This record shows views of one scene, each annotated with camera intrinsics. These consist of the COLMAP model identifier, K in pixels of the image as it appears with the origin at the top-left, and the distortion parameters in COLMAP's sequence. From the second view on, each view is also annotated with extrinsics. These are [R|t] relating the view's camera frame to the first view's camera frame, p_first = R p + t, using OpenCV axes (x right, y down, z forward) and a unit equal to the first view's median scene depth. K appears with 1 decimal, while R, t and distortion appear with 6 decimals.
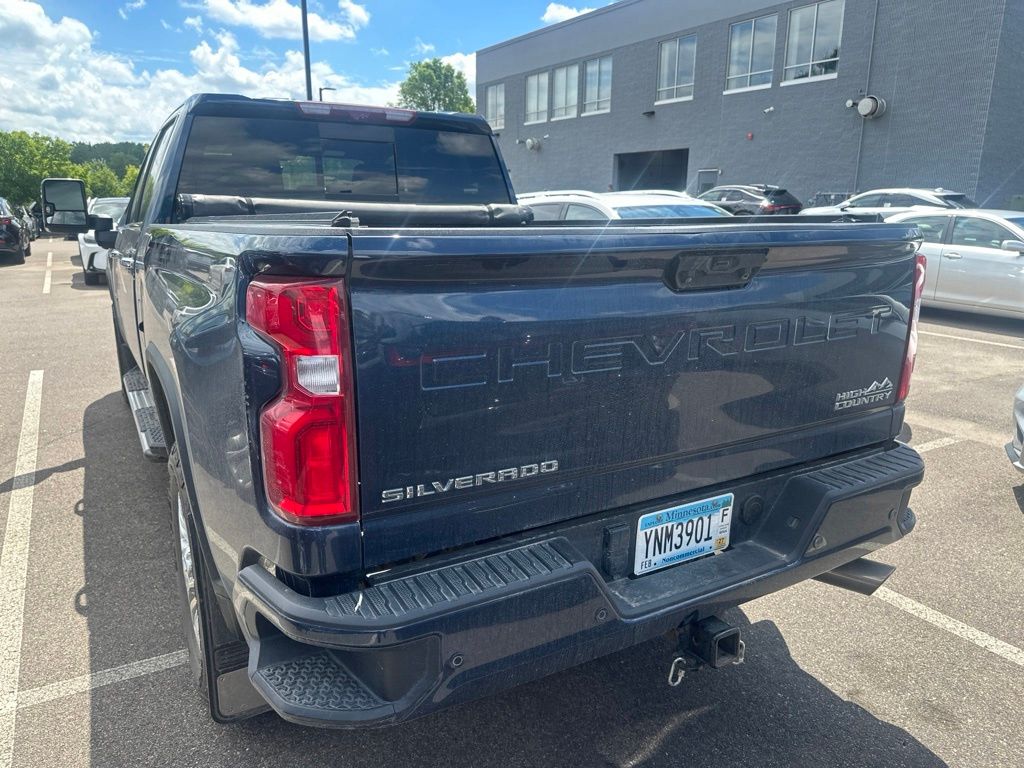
lens RADIAL K [[749.5, 0, 511.0], [0, 749.5, 380.4], [0, 0, 1]] dist [0.027713, -0.028529]
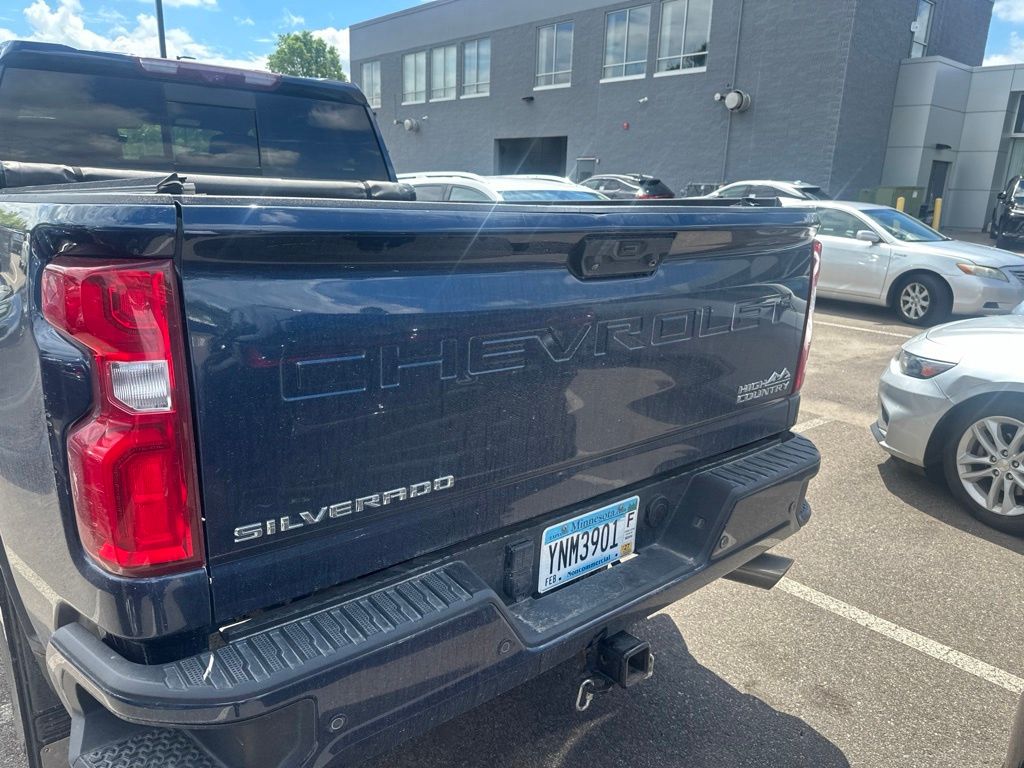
lens RADIAL K [[674.8, 0, 506.5], [0, 674.8, 381.0], [0, 0, 1]] dist [0.073708, -0.099227]
pose [[0.986420, -0.022412, 0.162707, -0.000679], [0.017070, 0.999271, 0.034155, -0.021477], [-0.163354, -0.030914, 0.986083, 0.176673]]
